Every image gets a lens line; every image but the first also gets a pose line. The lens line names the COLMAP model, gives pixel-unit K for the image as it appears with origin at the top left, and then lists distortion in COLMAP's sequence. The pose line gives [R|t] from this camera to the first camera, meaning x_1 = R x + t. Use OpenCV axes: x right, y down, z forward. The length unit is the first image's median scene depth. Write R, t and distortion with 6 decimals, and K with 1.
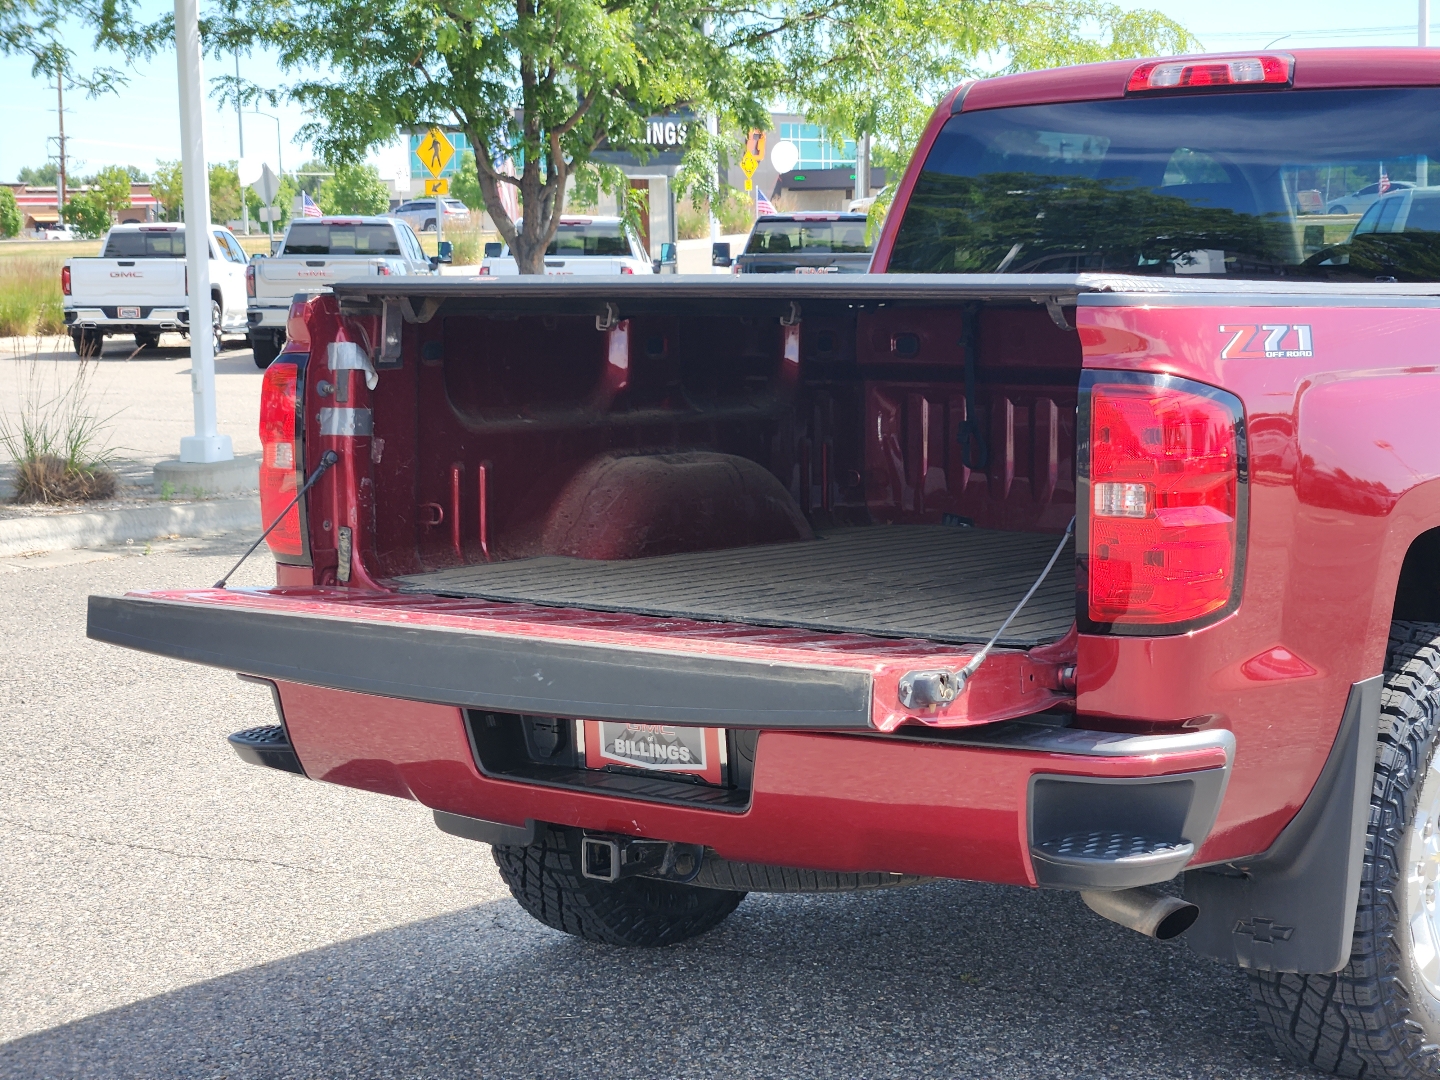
lens RADIAL K [[2799.7, 0, 708.7], [0, 2799.7, 536.6], [0, 0, 1]] dist [-0.002483, 0.000000]
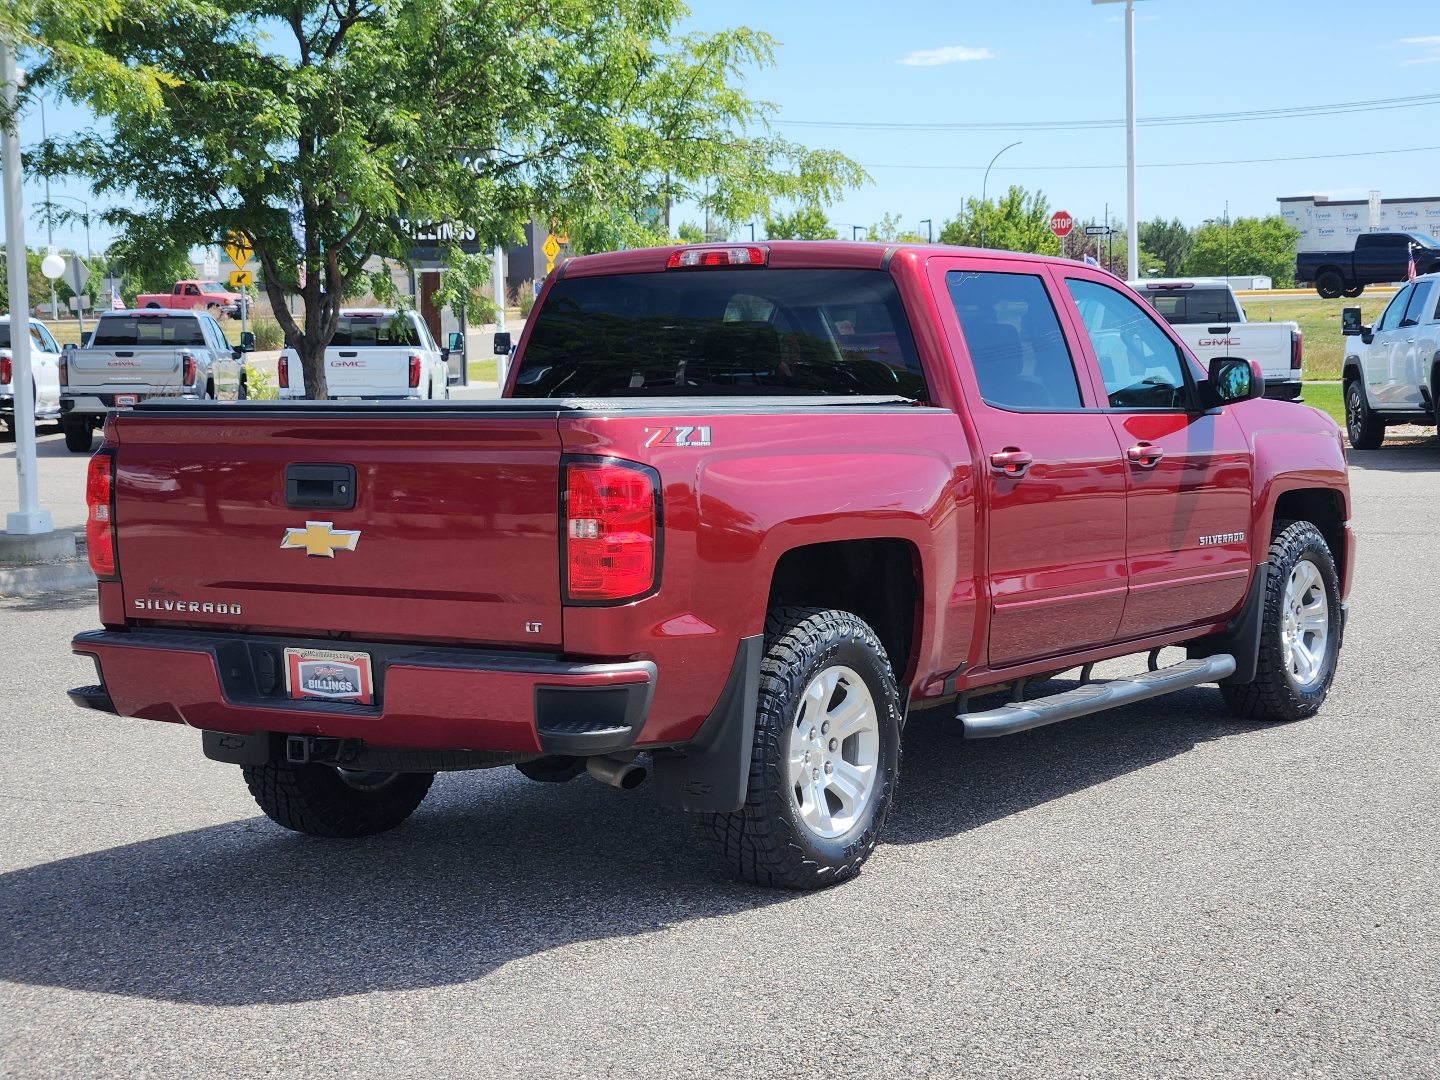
lens RADIAL K [[2799.7, 0, 733.6], [0, 2799.7, 547.1], [0, 0, 1]] dist [-0.002483, 0.000000]
pose [[0.997209, -0.007753, 0.074253, 0.029881], [0.009572, 0.999662, -0.024181, 0.011555], [-0.074040, 0.024824, 0.996946, -0.208962]]
